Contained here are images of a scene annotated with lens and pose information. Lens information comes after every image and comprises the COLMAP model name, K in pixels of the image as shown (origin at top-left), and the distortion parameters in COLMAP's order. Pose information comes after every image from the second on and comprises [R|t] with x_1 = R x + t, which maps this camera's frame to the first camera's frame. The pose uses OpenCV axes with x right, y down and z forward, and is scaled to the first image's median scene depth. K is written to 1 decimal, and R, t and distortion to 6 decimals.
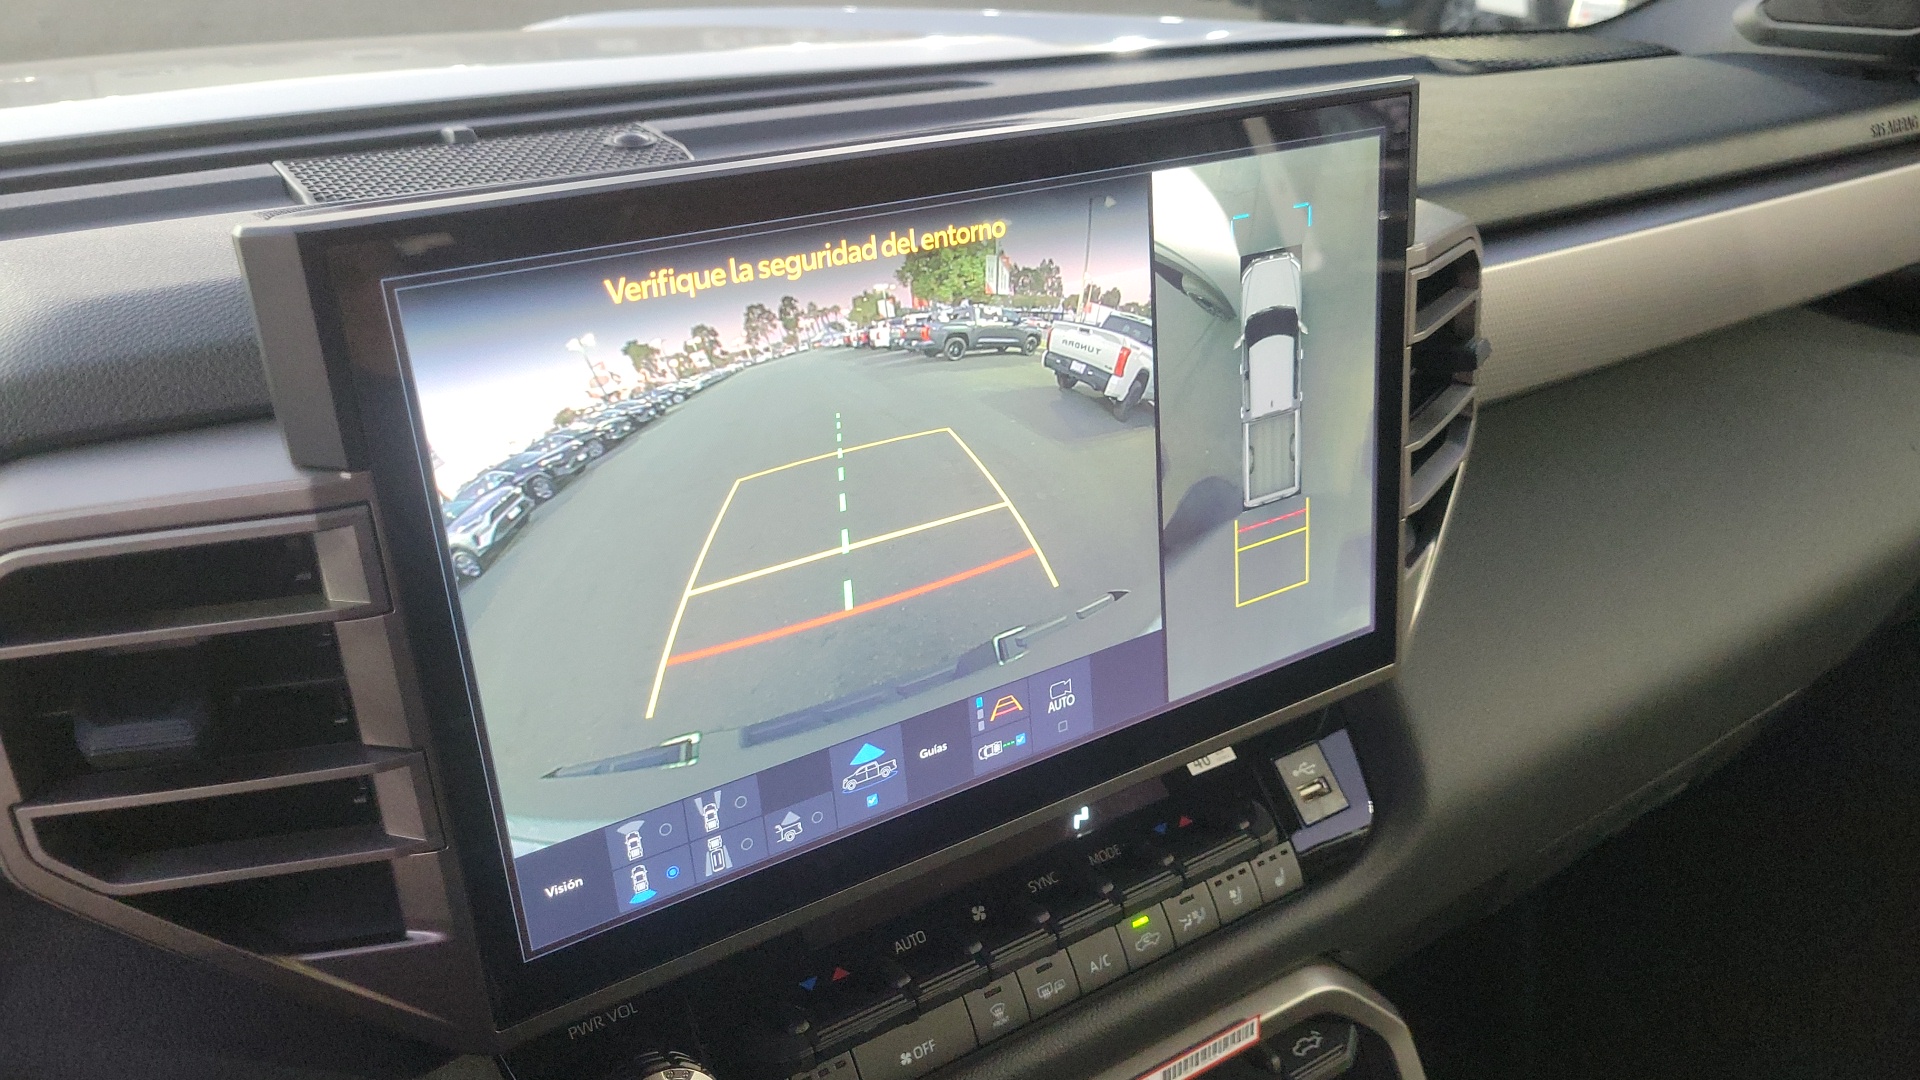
lens RADIAL K [[1452.5, 0, 956.0], [0, 1452.5, 539.9], [0, 0, 1]] dist [0.036977, -0.017955]
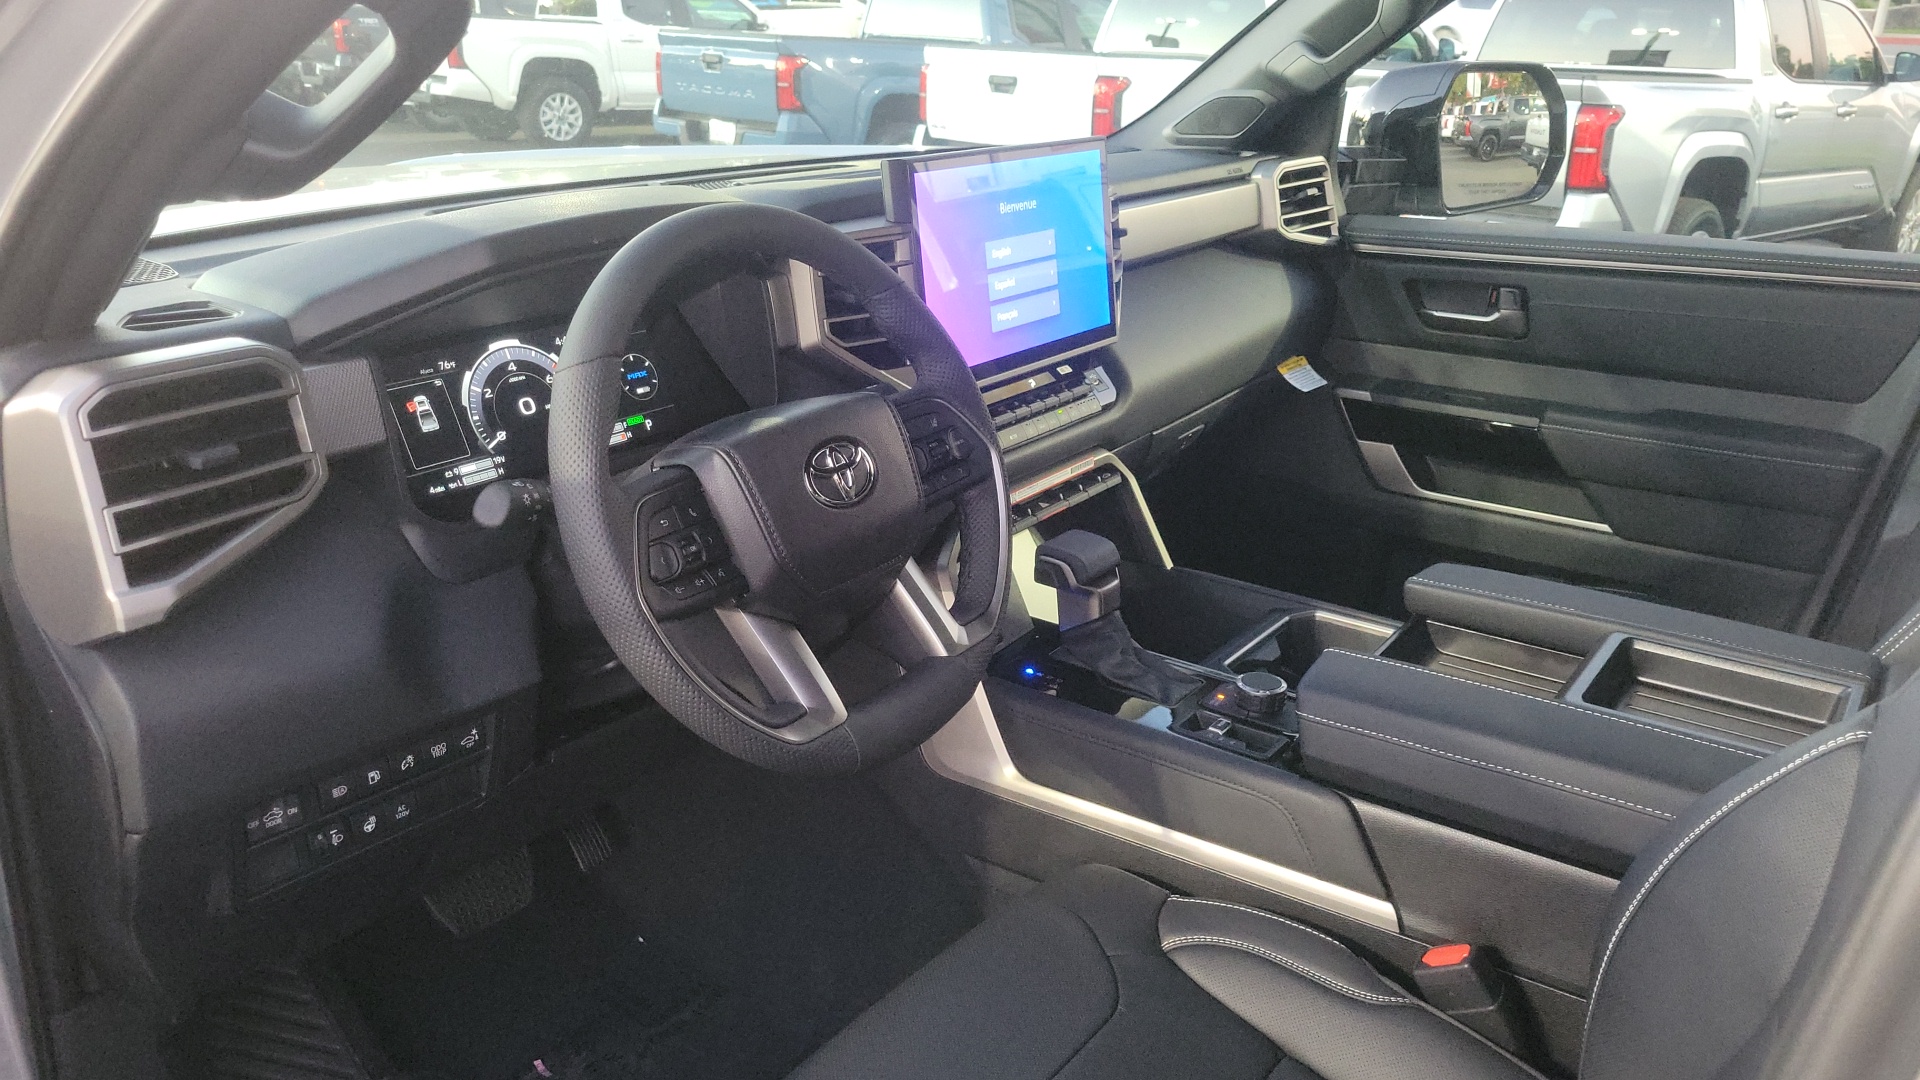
lens RADIAL K [[1452.5, 0, 954.6], [0, 1452.5, 510.5], [0, 0, 1]] dist [0.036977, -0.017955]
pose [[0.933332, -0.100770, 0.344581, -1.544101], [0.142114, 0.985101, -0.096844, 0.992717], [-0.329688, 0.139357, 0.933748, -2.309013]]
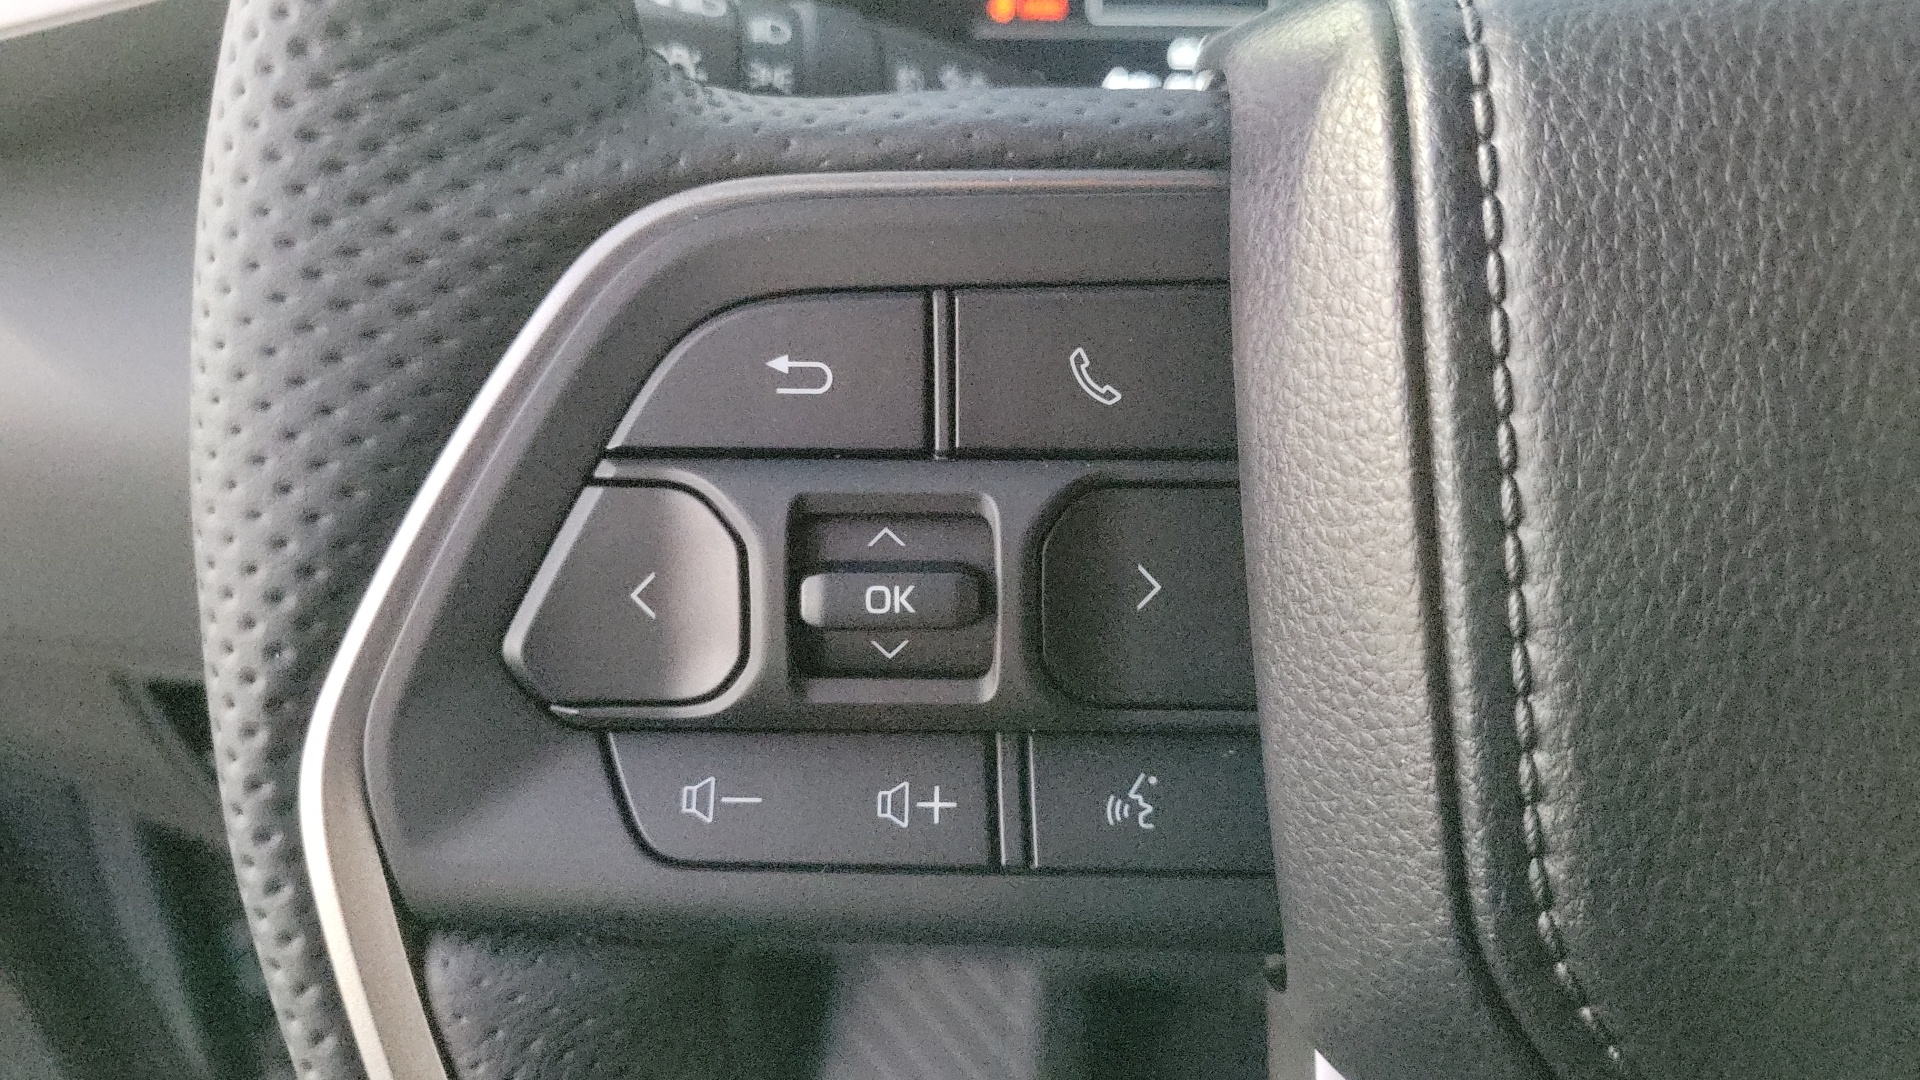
lens RADIAL K [[1452.5, 0, 960.4], [0, 1452.5, 529.3], [0, 0, 1]] dist [0.036977, -0.017955]
pose [[0.781717, 0.312647, -0.539602, -0.911062], [-0.260904, 0.949850, 0.172376, 0.670721], [0.566434, 0.006035, 0.824085, -0.134494]]
